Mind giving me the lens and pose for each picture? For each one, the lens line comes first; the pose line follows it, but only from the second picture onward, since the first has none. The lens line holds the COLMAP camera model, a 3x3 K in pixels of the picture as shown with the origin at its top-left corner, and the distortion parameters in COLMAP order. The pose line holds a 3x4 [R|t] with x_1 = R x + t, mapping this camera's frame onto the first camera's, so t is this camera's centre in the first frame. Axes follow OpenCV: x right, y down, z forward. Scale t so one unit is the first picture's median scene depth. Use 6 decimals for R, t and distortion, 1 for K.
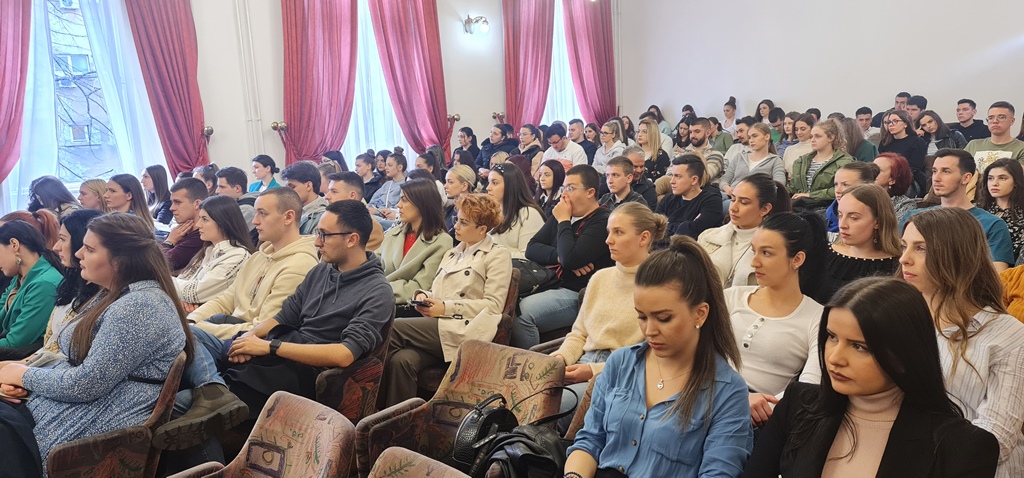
lens RADIAL K [[691.1, 0, 518.5], [0, 691.1, 239.3], [0, 0, 1]] dist [0.044034, 0.002725]
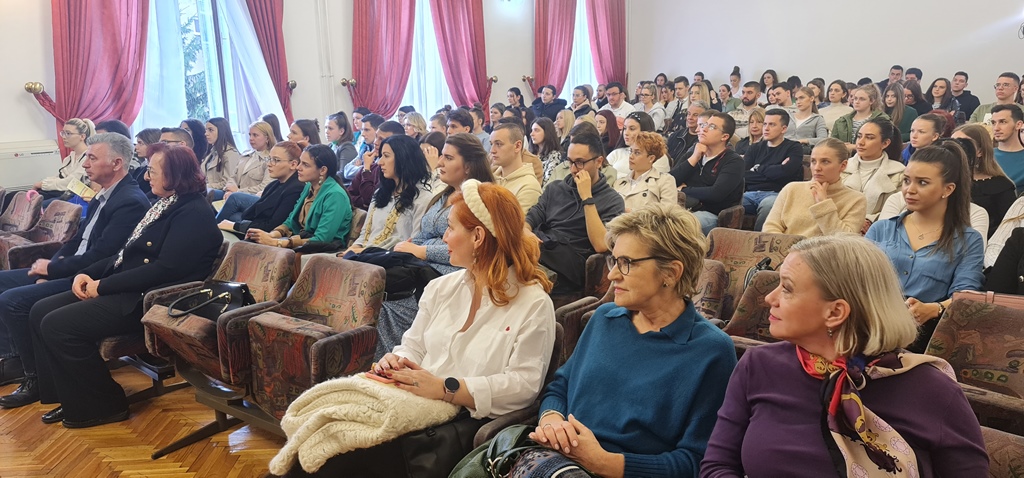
lens RADIAL K [[691.1, 0, 515.6], [0, 691.1, 233.2], [0, 0, 1]] dist [0.044034, 0.002725]
pose [[0.997382, 0.007214, 0.071946, -0.166819], [-0.009635, 0.999397, 0.033364, 0.033250], [-0.071661, -0.033970, 0.996850, -0.099977]]
